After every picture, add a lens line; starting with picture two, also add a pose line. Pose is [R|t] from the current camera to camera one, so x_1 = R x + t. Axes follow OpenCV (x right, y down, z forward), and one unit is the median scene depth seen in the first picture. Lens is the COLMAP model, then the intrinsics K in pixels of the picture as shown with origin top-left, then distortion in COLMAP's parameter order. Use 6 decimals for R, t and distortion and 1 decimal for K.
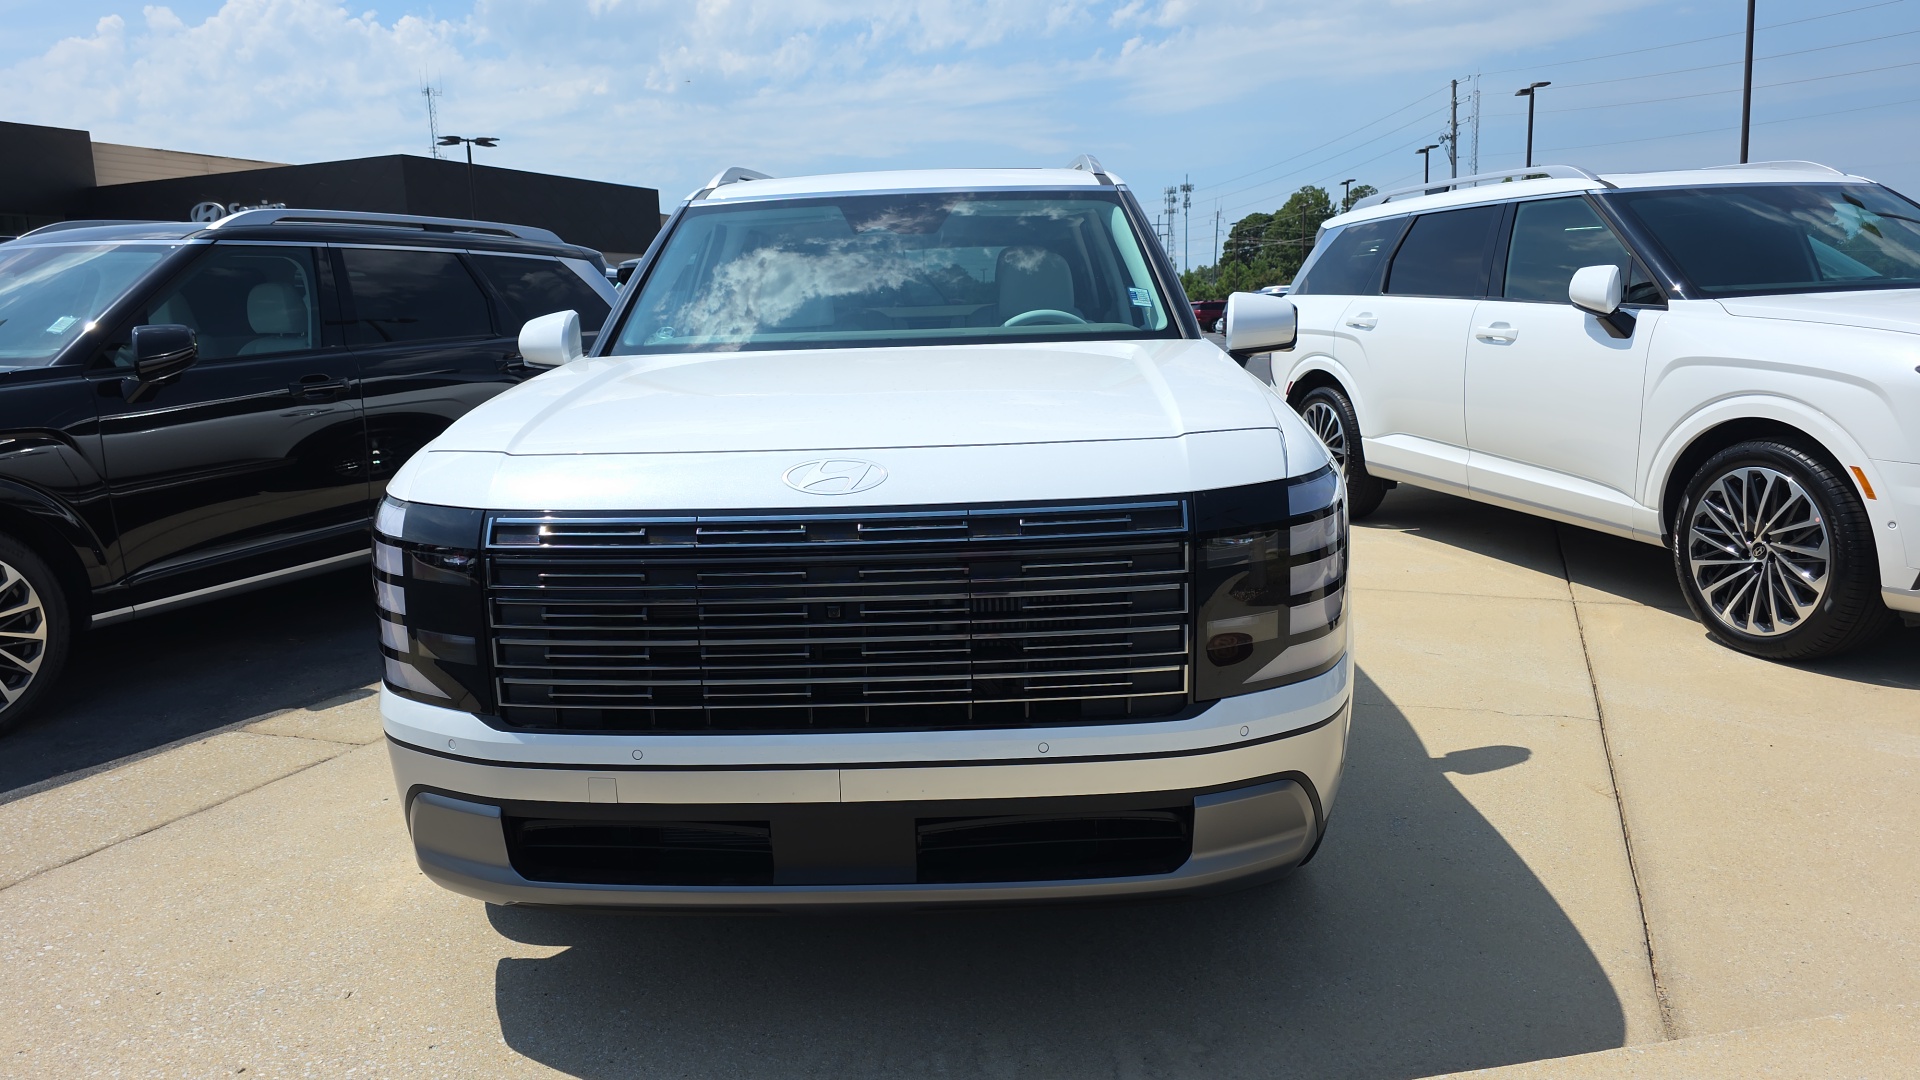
lens RADIAL K [[1308.8, 0, 956.0], [0, 1308.8, 517.7], [0, 0, 1]] dist [0.050512, -0.056982]
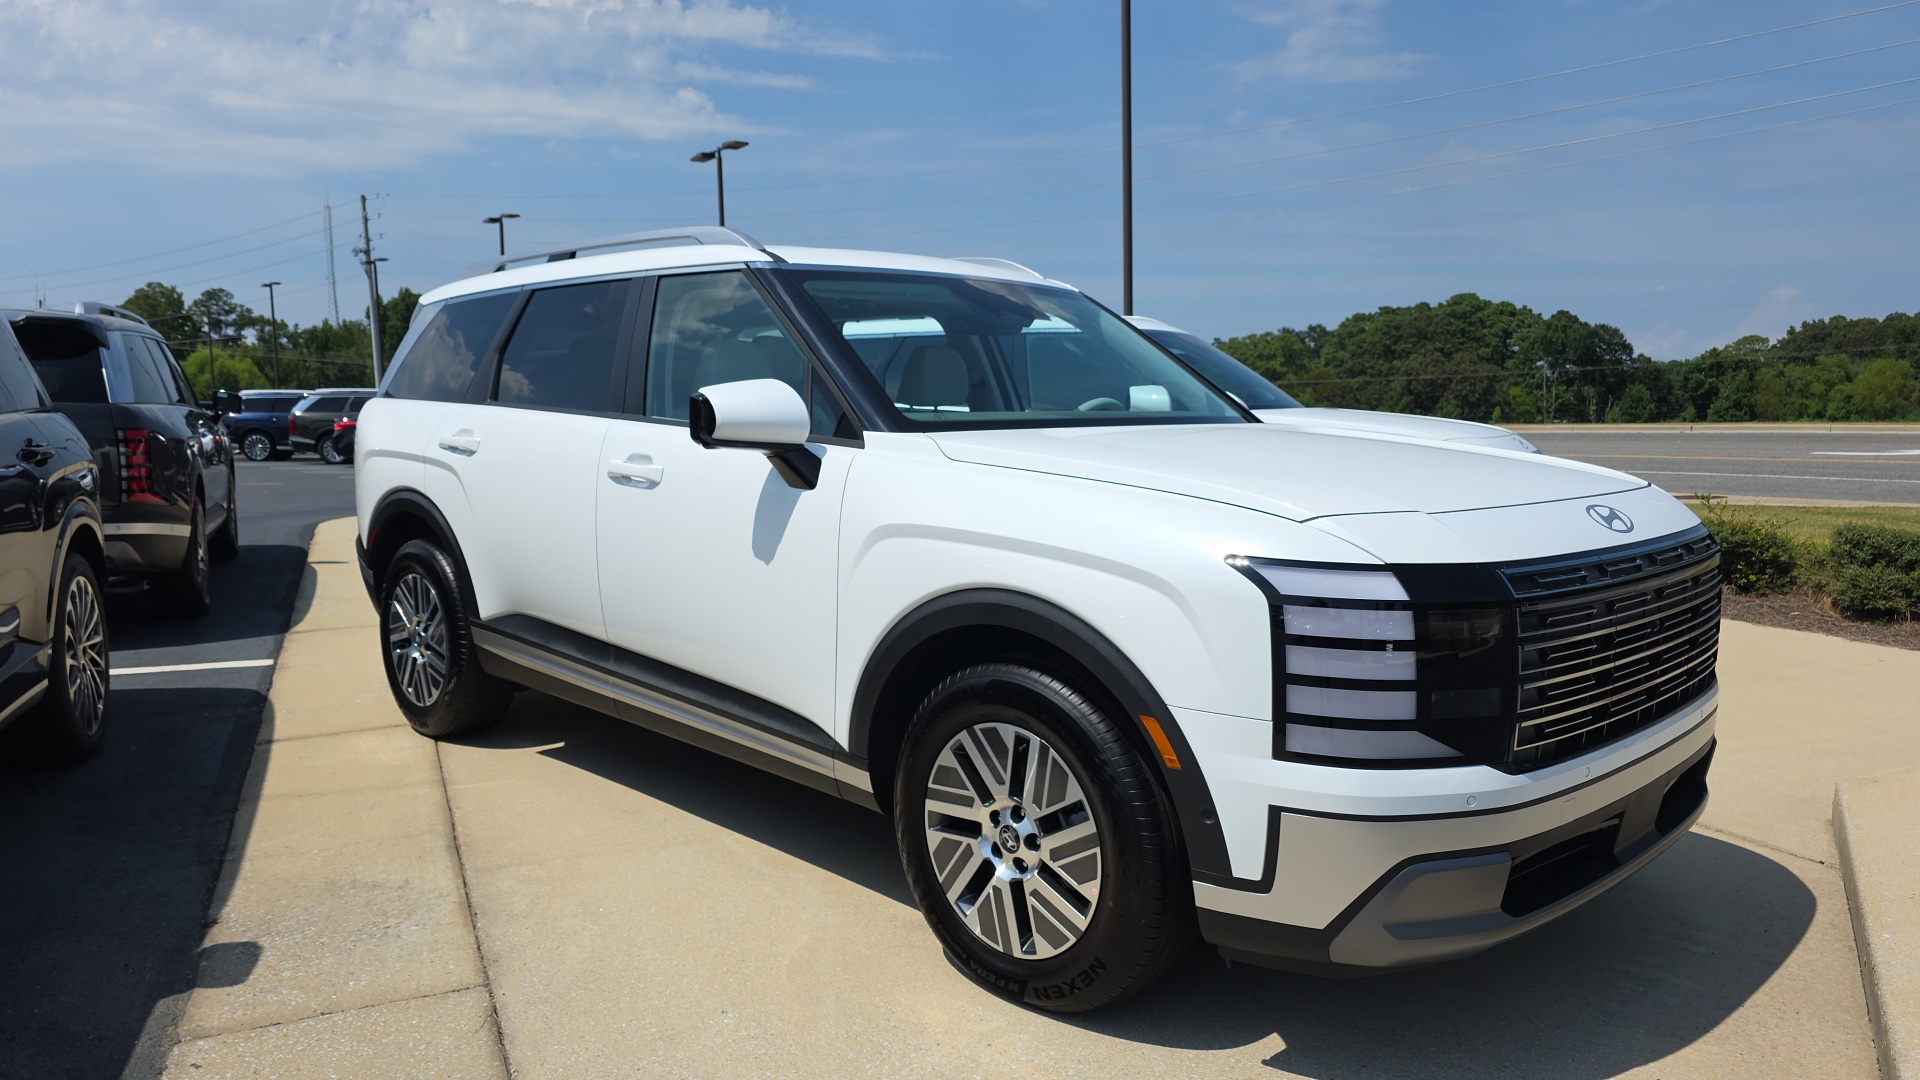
lens RADIAL K [[1308.8, 0, 961.8], [0, 1308.8, 538.1], [0, 0, 1]] dist [0.050512, -0.056982]
pose [[0.846003, -0.031719, 0.532233, 0.207347], [0.060130, 0.997536, -0.036131, -0.076372], [-0.529776, 0.062570, 0.845826, 0.381592]]
